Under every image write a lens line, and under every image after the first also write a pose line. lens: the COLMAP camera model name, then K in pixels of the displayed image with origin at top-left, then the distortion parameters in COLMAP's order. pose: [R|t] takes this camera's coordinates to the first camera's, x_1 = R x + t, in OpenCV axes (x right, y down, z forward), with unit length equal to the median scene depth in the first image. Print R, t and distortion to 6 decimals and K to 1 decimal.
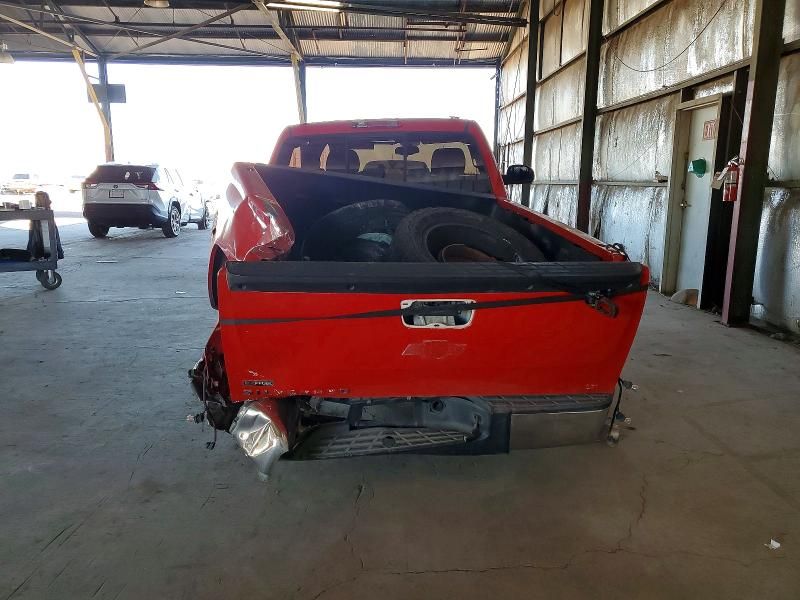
lens RADIAL K [[627.9, 0, 389.4], [0, 627.9, 300.6], [0, 0, 1]] dist [0.006450, 0.011799]
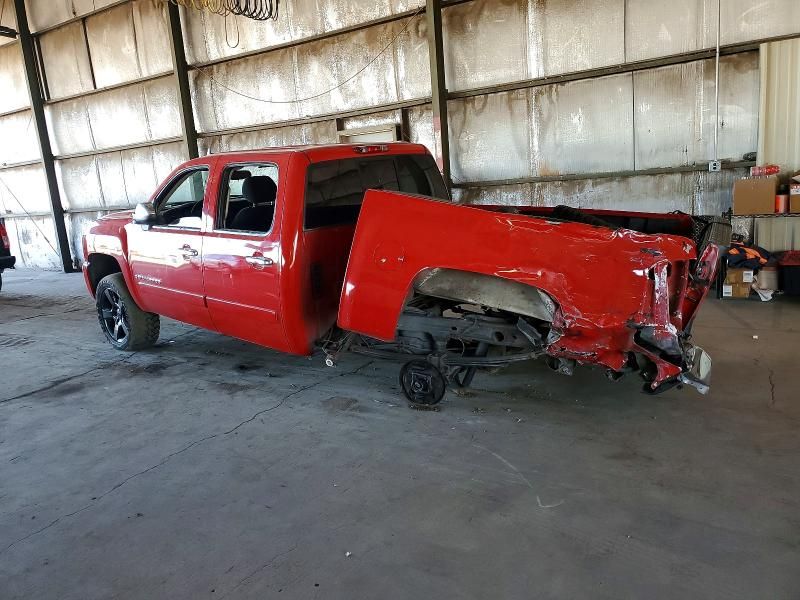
lens RADIAL K [[627.9, 0, 389.4], [0, 627.9, 300.6], [0, 0, 1]] dist [0.006450, 0.011799]
pose [[0.555834, -0.214325, 0.803189, -0.574478], [0.240084, 0.966408, 0.091733, -0.077314], [-0.795870, 0.141844, 0.588618, 0.231943]]
